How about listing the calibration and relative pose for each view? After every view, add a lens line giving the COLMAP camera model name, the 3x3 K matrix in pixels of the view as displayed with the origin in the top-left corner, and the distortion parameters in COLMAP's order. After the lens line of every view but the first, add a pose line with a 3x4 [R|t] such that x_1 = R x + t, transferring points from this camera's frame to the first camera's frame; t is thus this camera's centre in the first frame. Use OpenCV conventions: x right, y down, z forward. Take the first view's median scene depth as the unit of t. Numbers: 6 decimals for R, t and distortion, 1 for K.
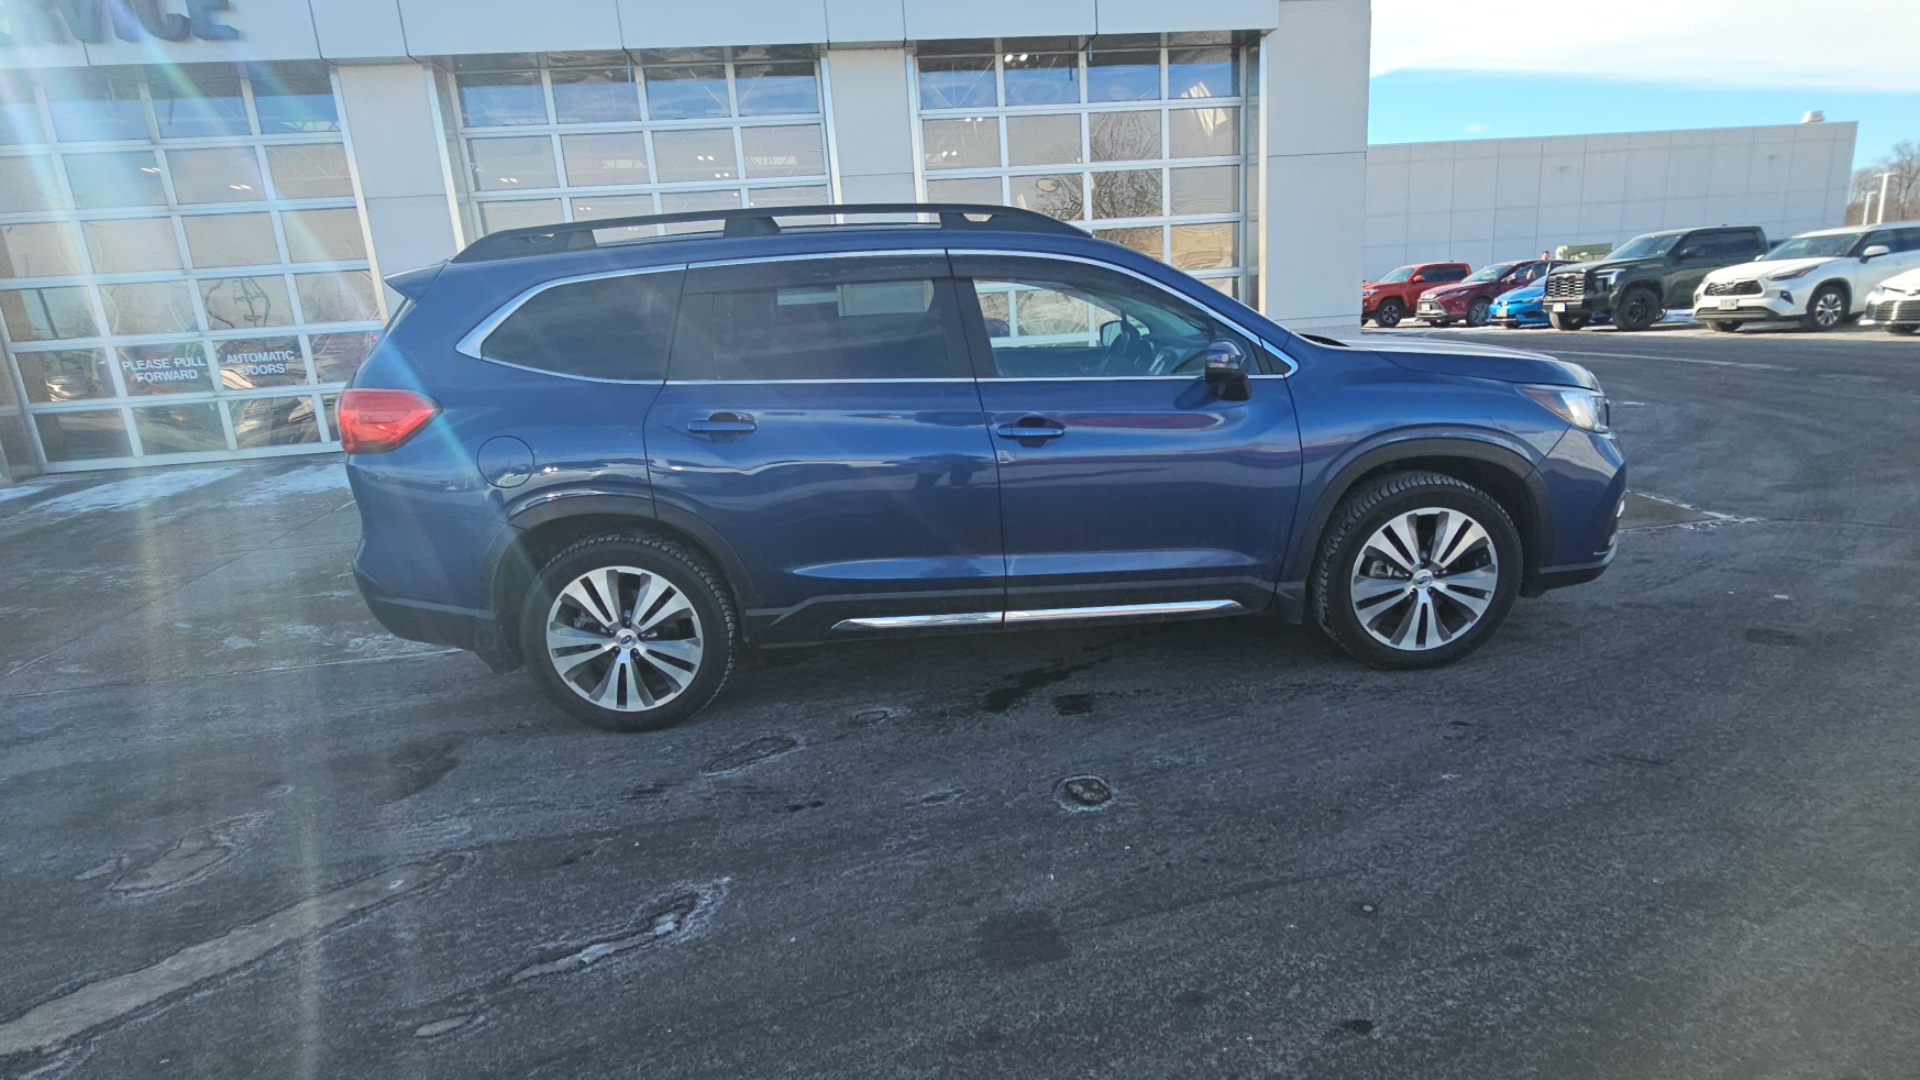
lens RADIAL K [[961.3, 0, 983.7], [0, 961.3, 532.4], [0, 0, 1]] dist [-0.001351, -0.000616]
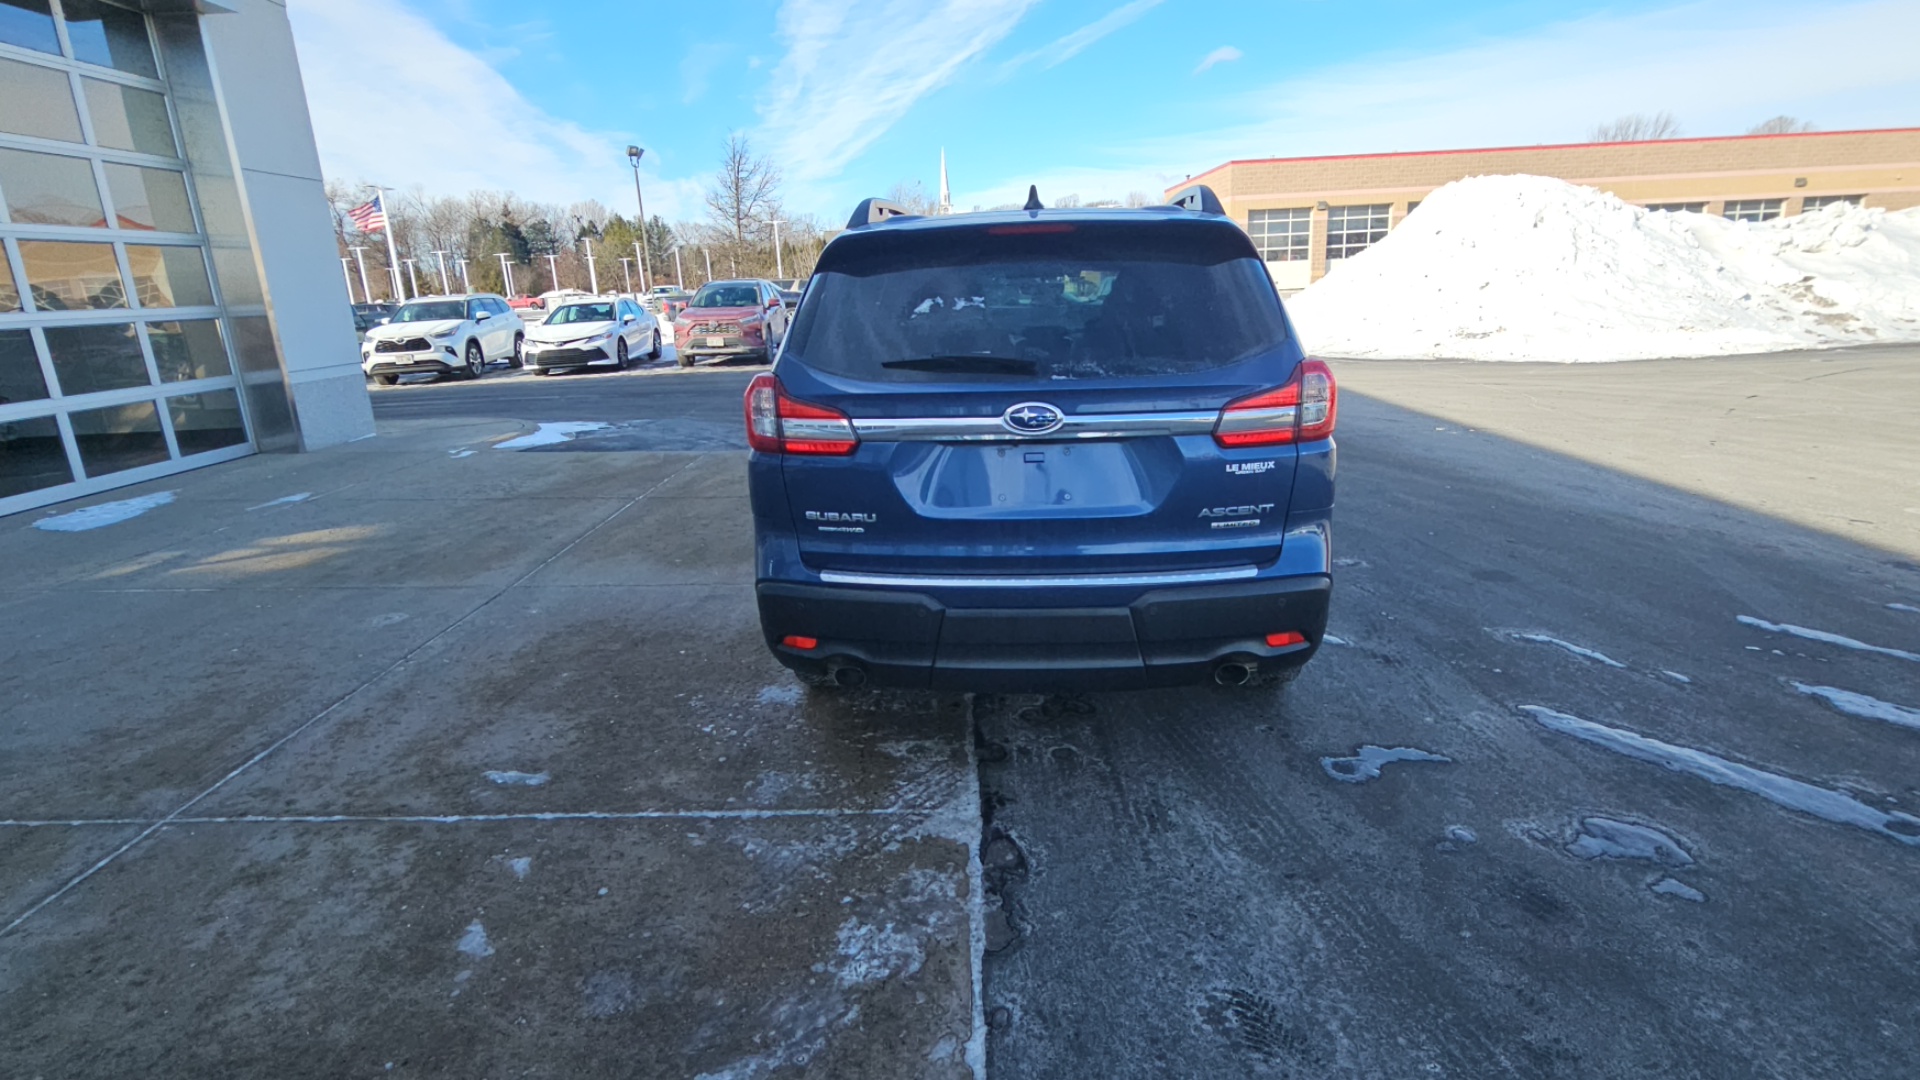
lens RADIAL K [[980.8, 0, 960.0], [0, 980.8, 540.0], [0, 0, 1]] dist [0.002921, -0.000271]
pose [[0.147050, -0.200661, 0.968561, -1.502569], [0.272162, 0.949618, 0.155416, -0.209619], [-0.950949, 0.240752, 0.194254, 1.138747]]
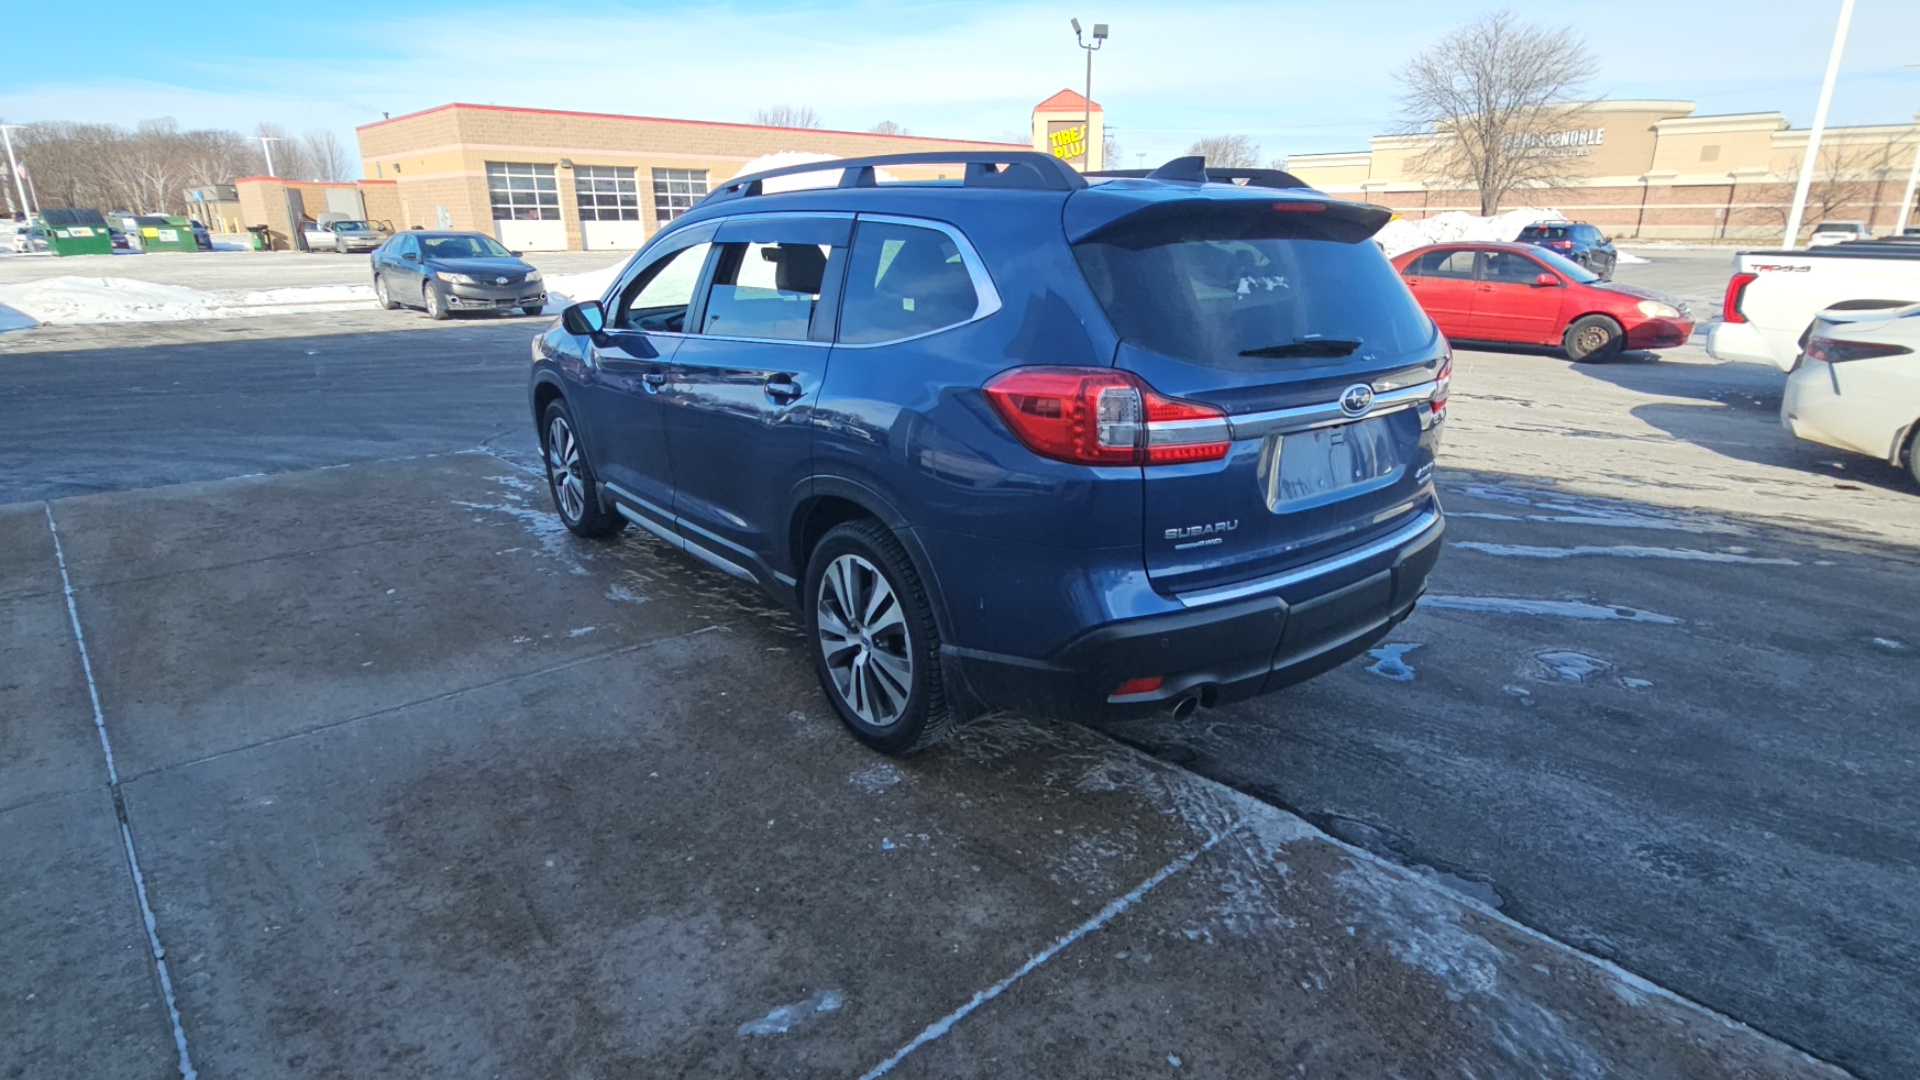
lens RADIAL K [[996.6, 0, 968.2], [0, 996.6, 543.8], [0, 0, 1]] dist [0.003573, -0.000900]
pose [[-0.574208, -0.192425, 0.795775, -1.197108], [0.231051, 0.894390, 0.382991, -0.438111], [-0.785431, 0.403781, -0.469105, 1.874626]]
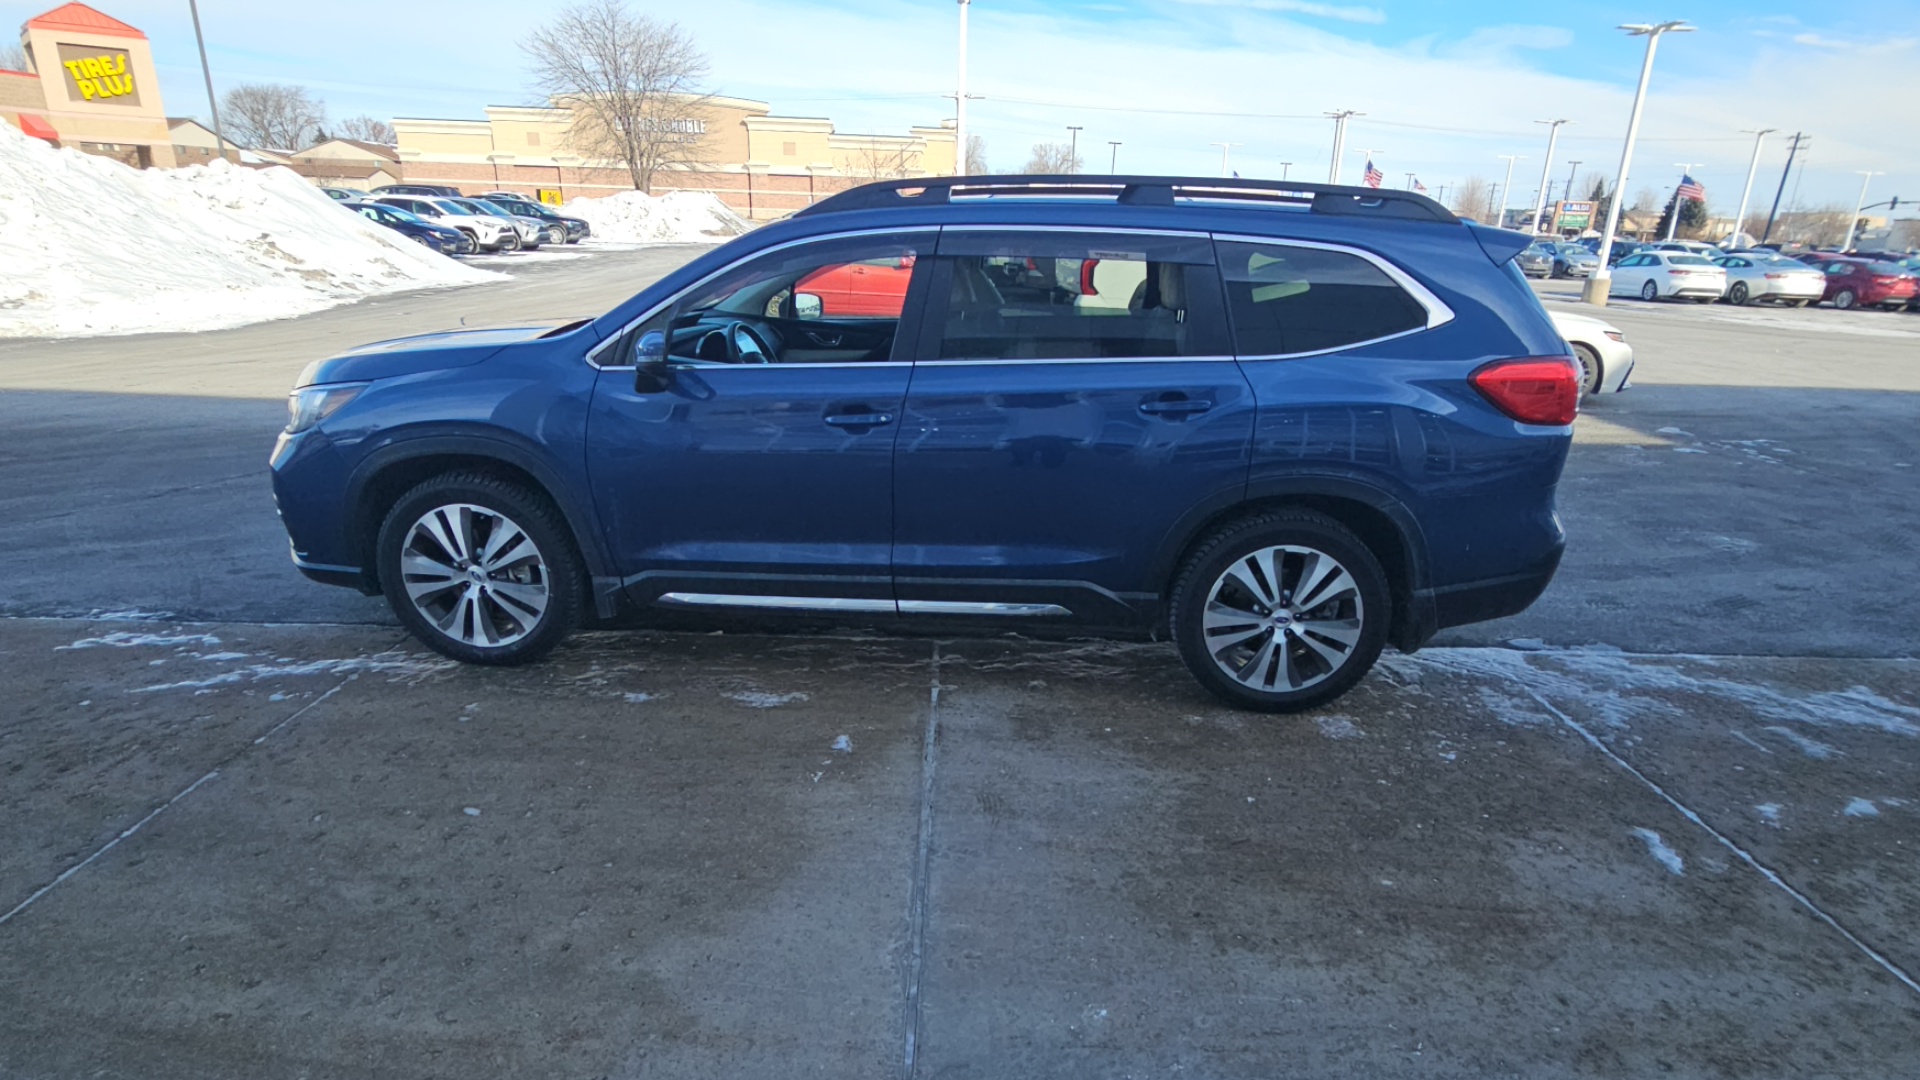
lens RADIAL K [[1006.0, 0, 981.3], [0, 1006.0, 546.0], [0, 0, 1]] dist [0.003779, -0.001536]
pose [[-0.992343, -0.010195, 0.123091, -0.228432], [0.056591, 0.848299, 0.526485, -0.656907], [-0.109786, 0.529419, -0.841227, 2.426015]]
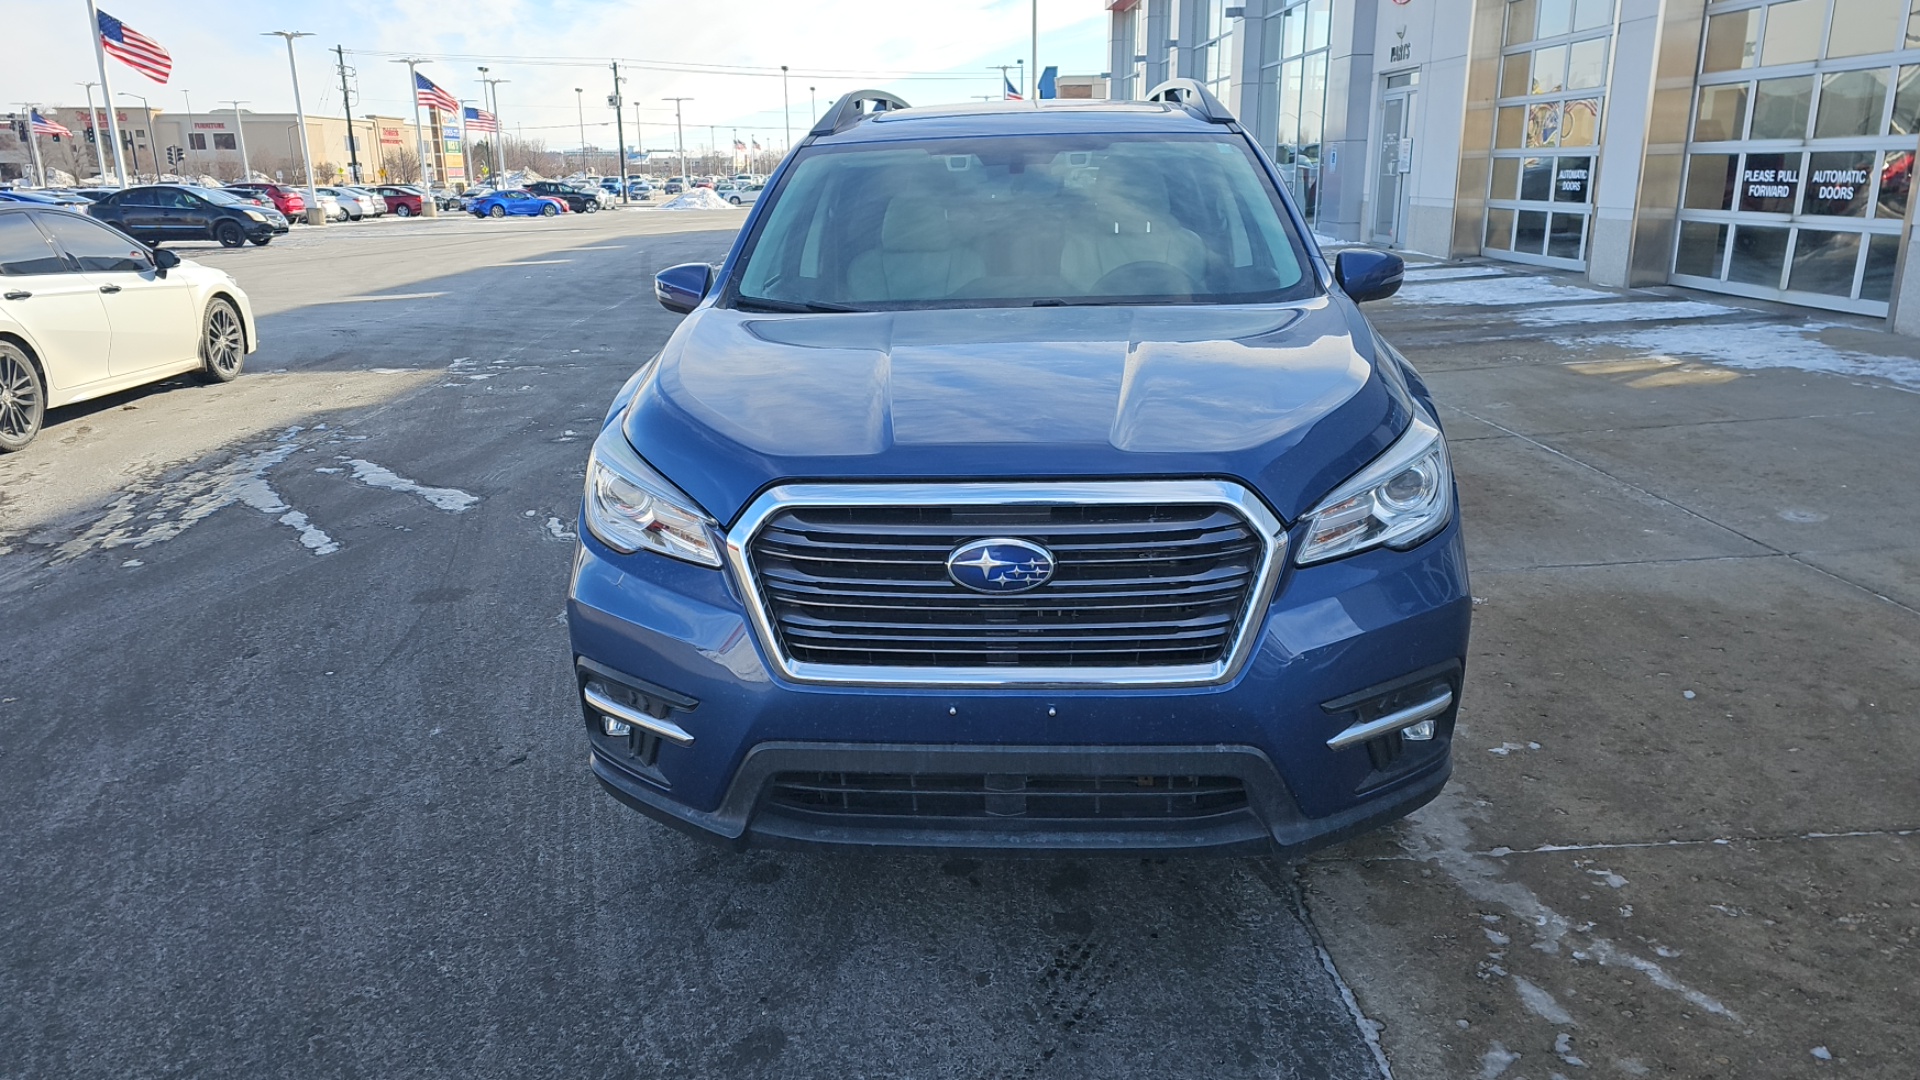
lens RADIAL K [[1365.6, 0, 978.8], [0, 1365.6, 563.9], [0, 0, 1]] dist [0.071656, -0.065583]
pose [[-0.094659, 0.337268, -0.936638, 1.420018], [-0.218651, 0.910844, 0.350077, -0.426419], [0.971201, 0.237935, -0.012476, 1.280792]]
